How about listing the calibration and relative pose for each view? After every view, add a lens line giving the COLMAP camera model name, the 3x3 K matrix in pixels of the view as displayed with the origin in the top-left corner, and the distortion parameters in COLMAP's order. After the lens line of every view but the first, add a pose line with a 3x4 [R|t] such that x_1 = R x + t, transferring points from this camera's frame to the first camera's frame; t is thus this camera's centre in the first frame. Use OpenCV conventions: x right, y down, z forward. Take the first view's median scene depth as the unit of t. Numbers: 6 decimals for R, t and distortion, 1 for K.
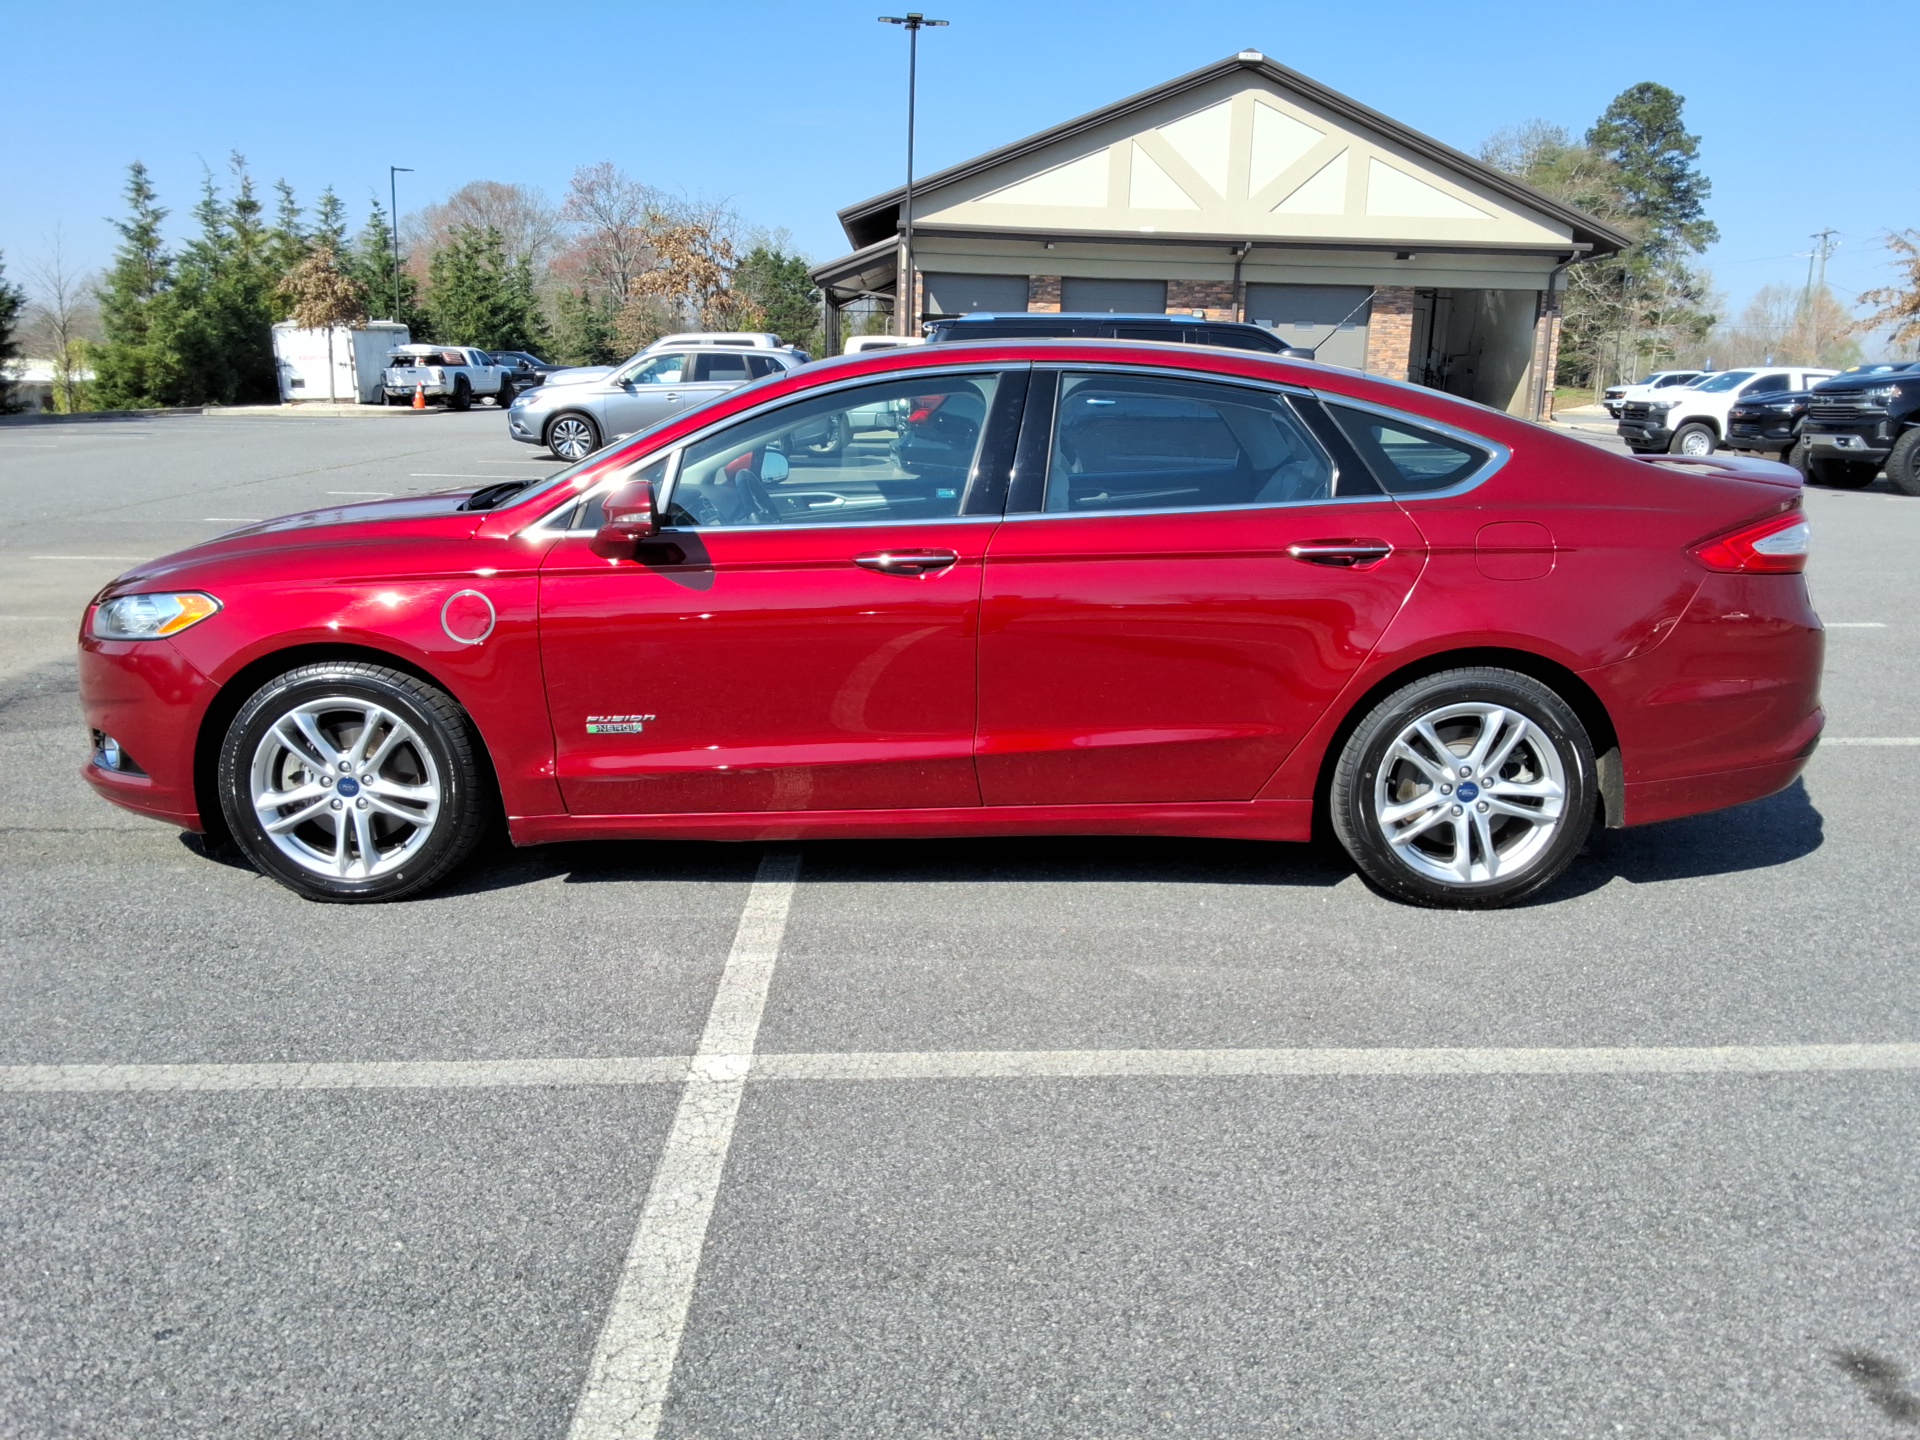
lens RADIAL K [[1552.0, 0, 971.6], [0, 1552.0, 718.9], [0, 0, 1]] dist [0.103499, -0.153666]
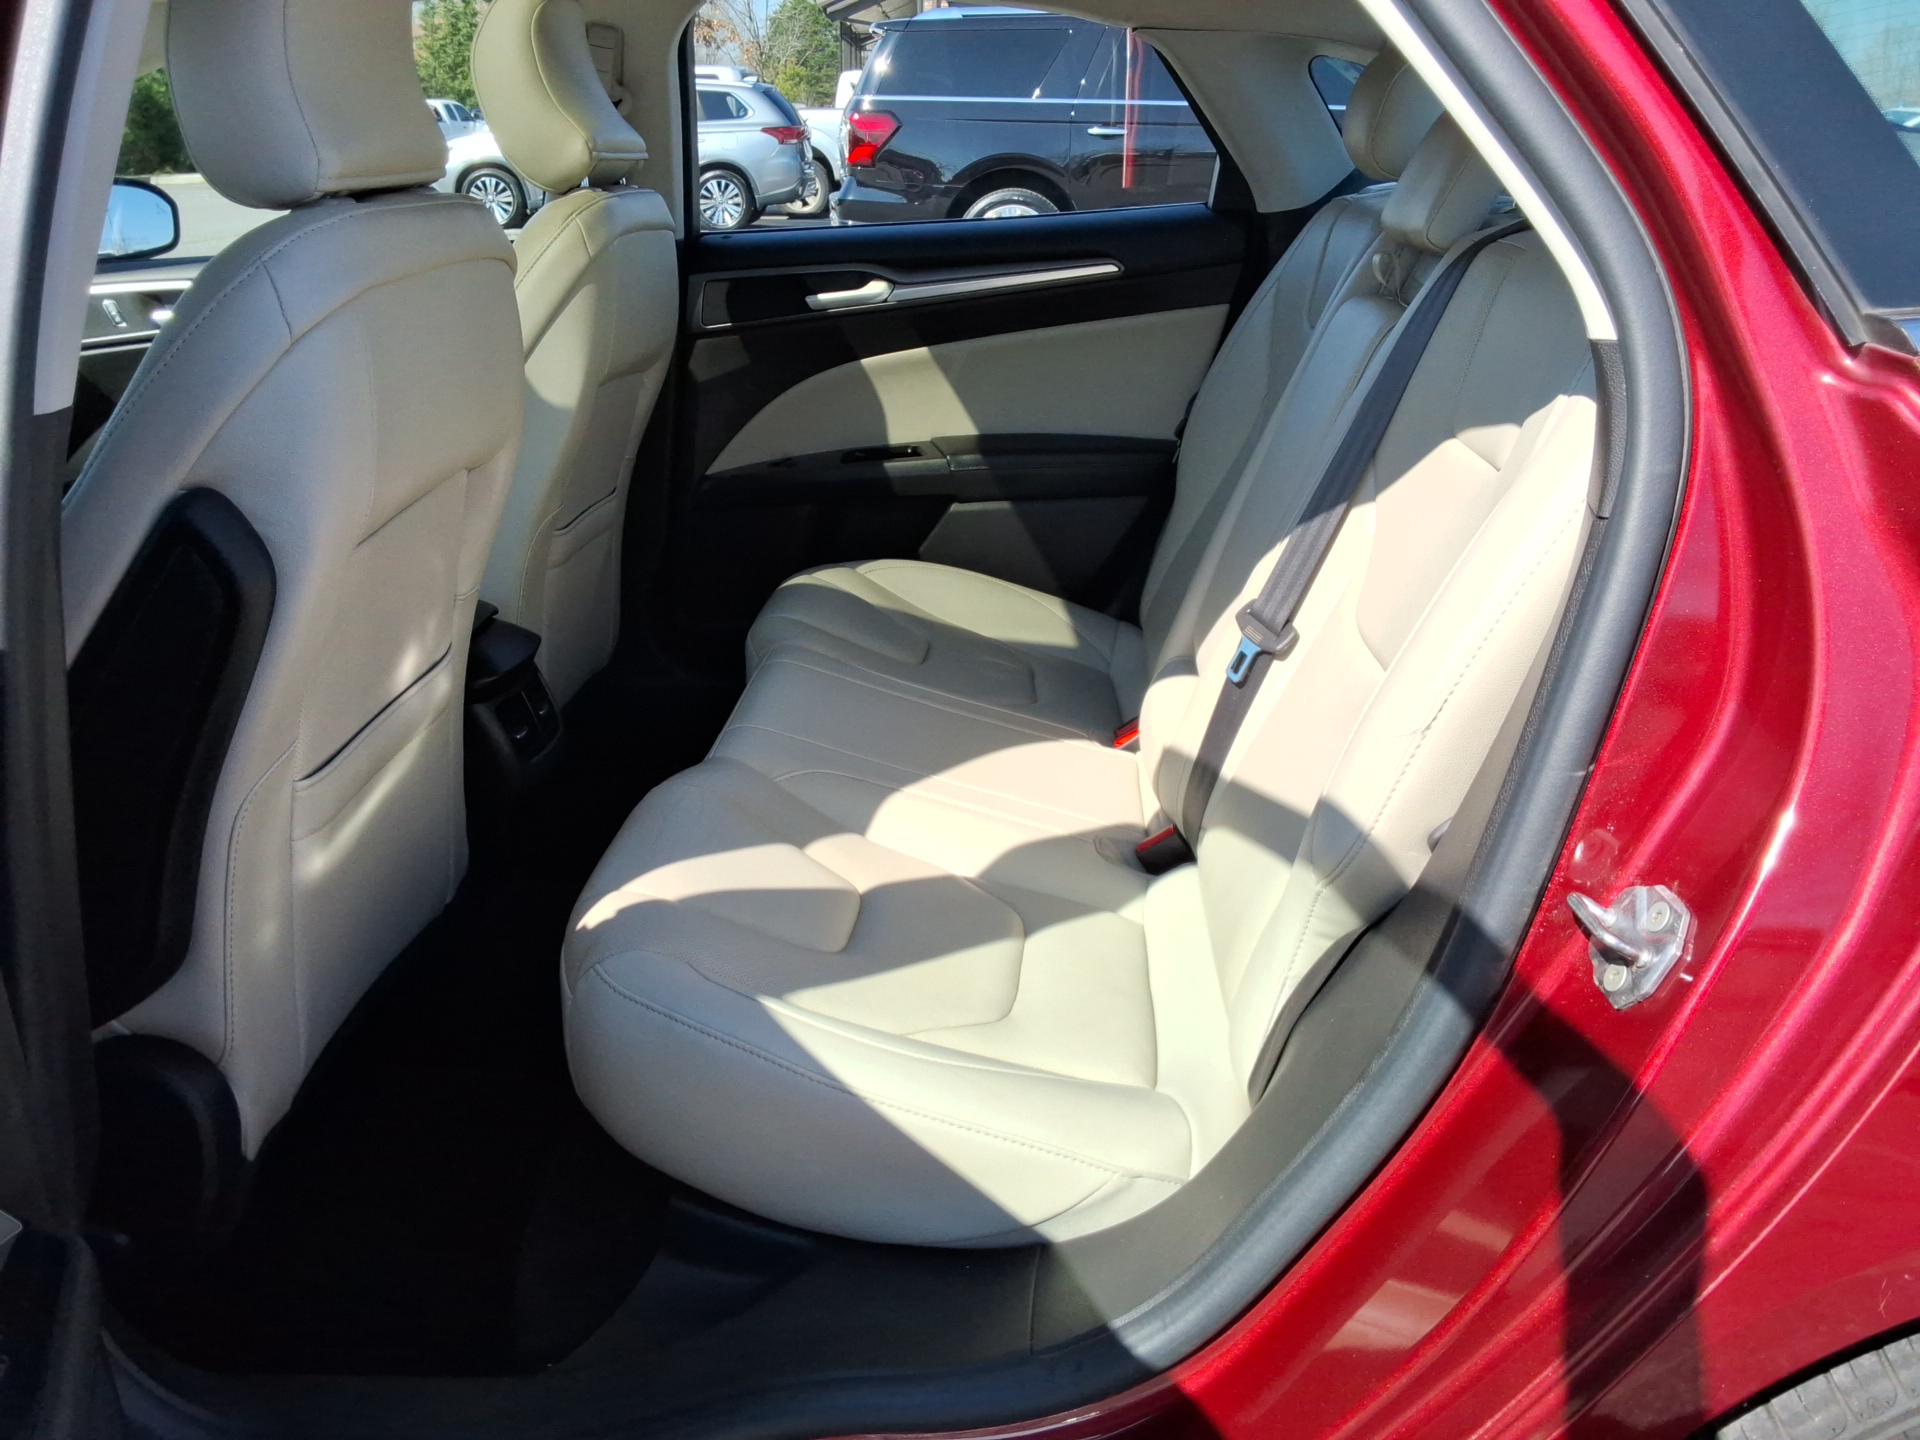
lens RADIAL K [[1552.0, 0, 979.7], [0, 1552.0, 713.2], [0, 0, 1]] dist [0.103499, -0.153666]
pose [[0.999358, -0.005155, -0.035441, 0.019045], [0.009987, 0.990445, 0.137545, -0.013867], [0.034394, -0.137811, 0.989861, 0.090739]]
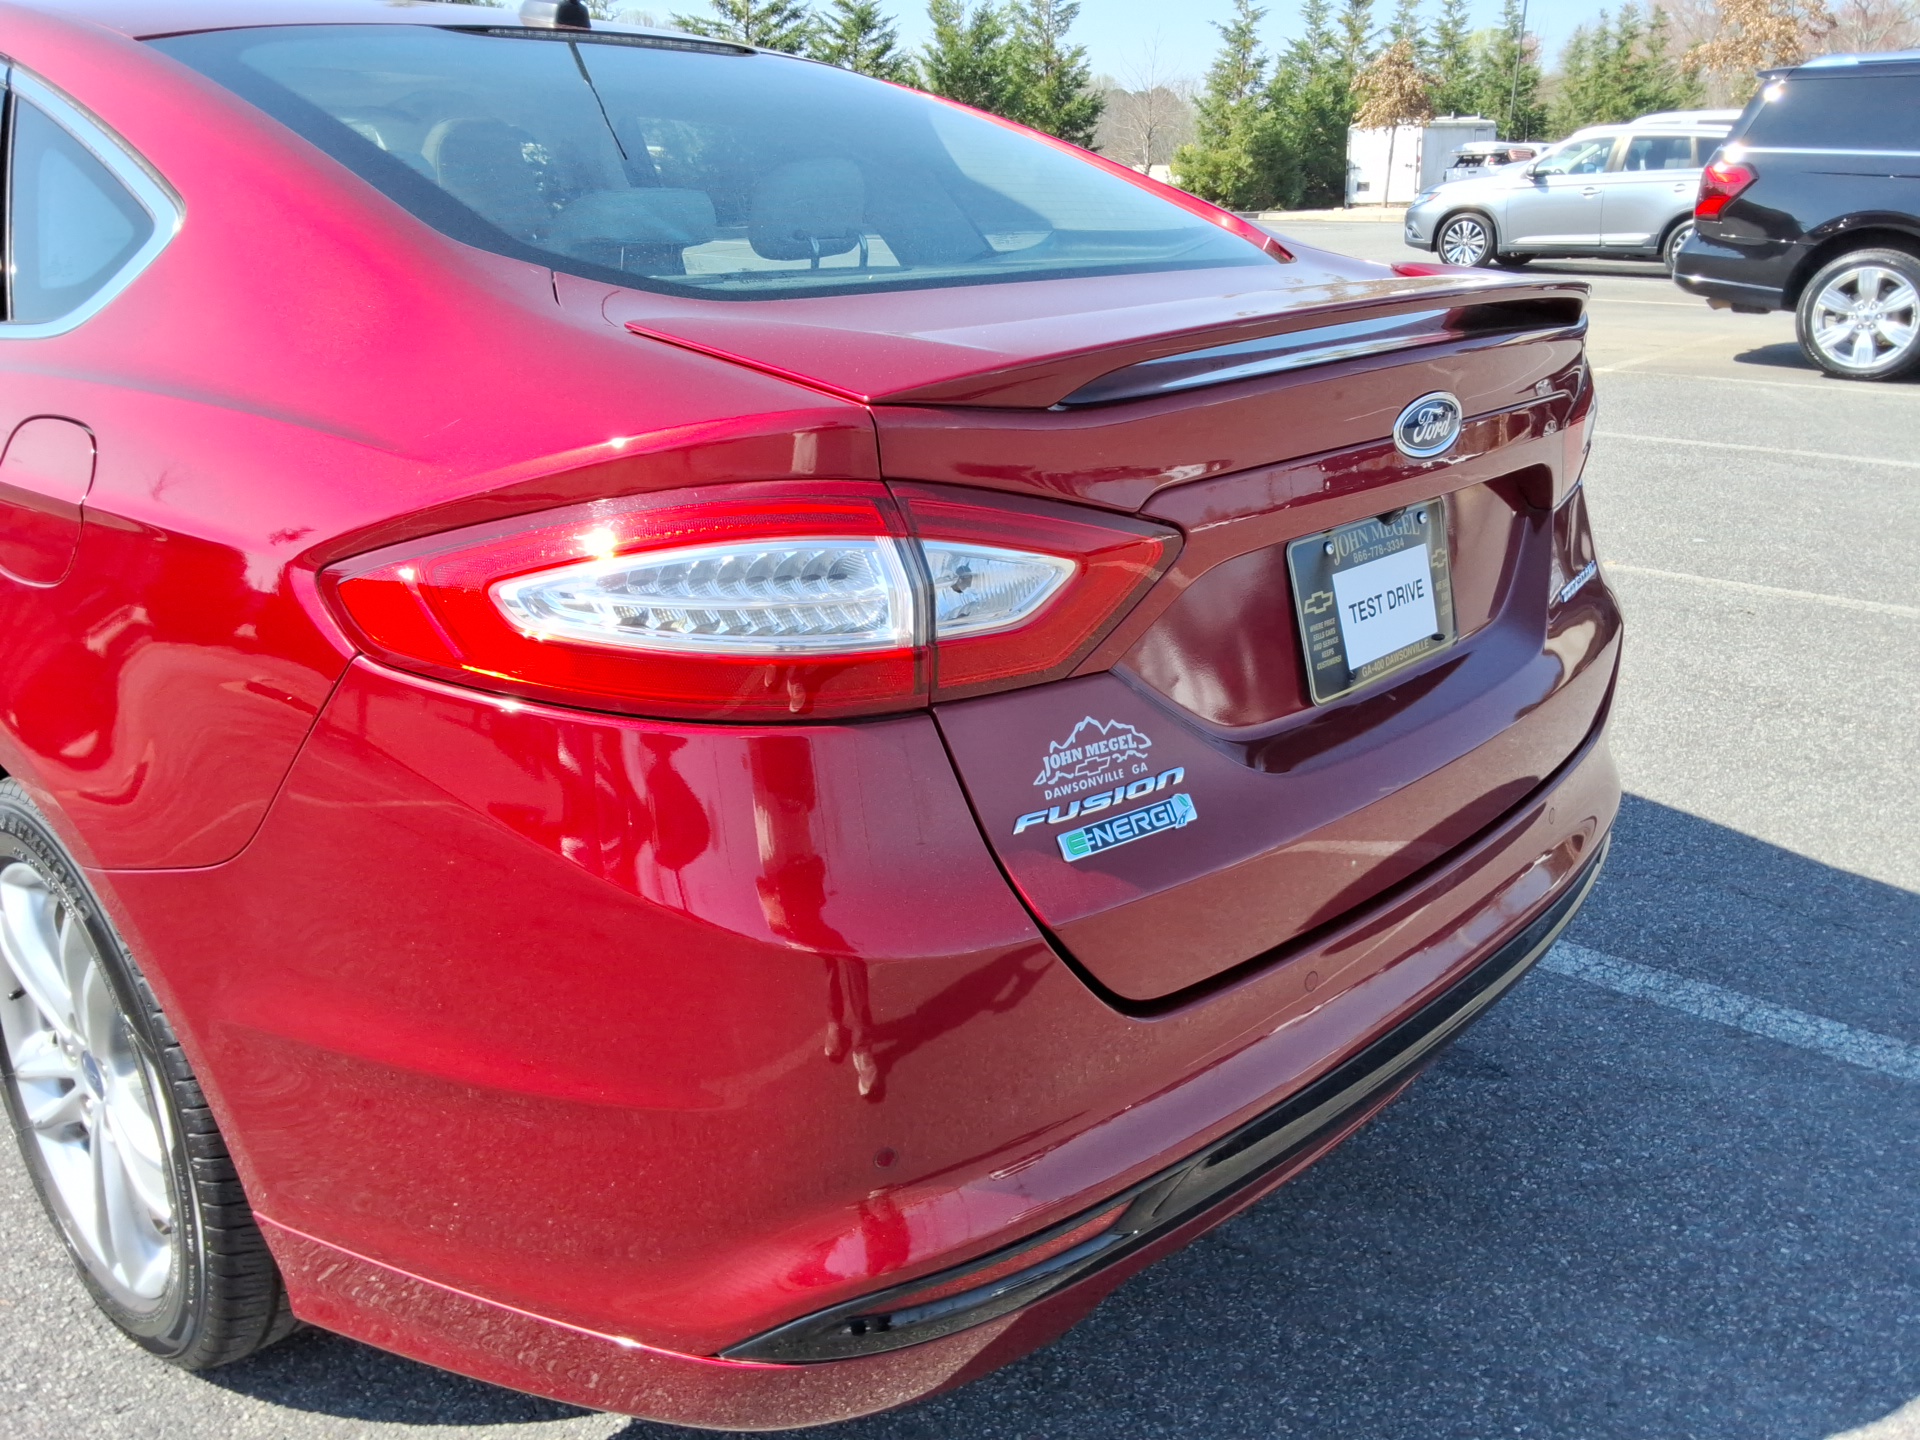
lens RADIAL K [[1552.0, 0, 974.4], [0, 1552.0, 723.2], [0, 0, 1]] dist [0.103499, -0.153666]
pose [[0.759394, 0.211079, -0.615441, 0.079921], [-0.138769, 0.976693, 0.163751, -0.015499], [0.635661, -0.038948, 0.770985, 0.091585]]
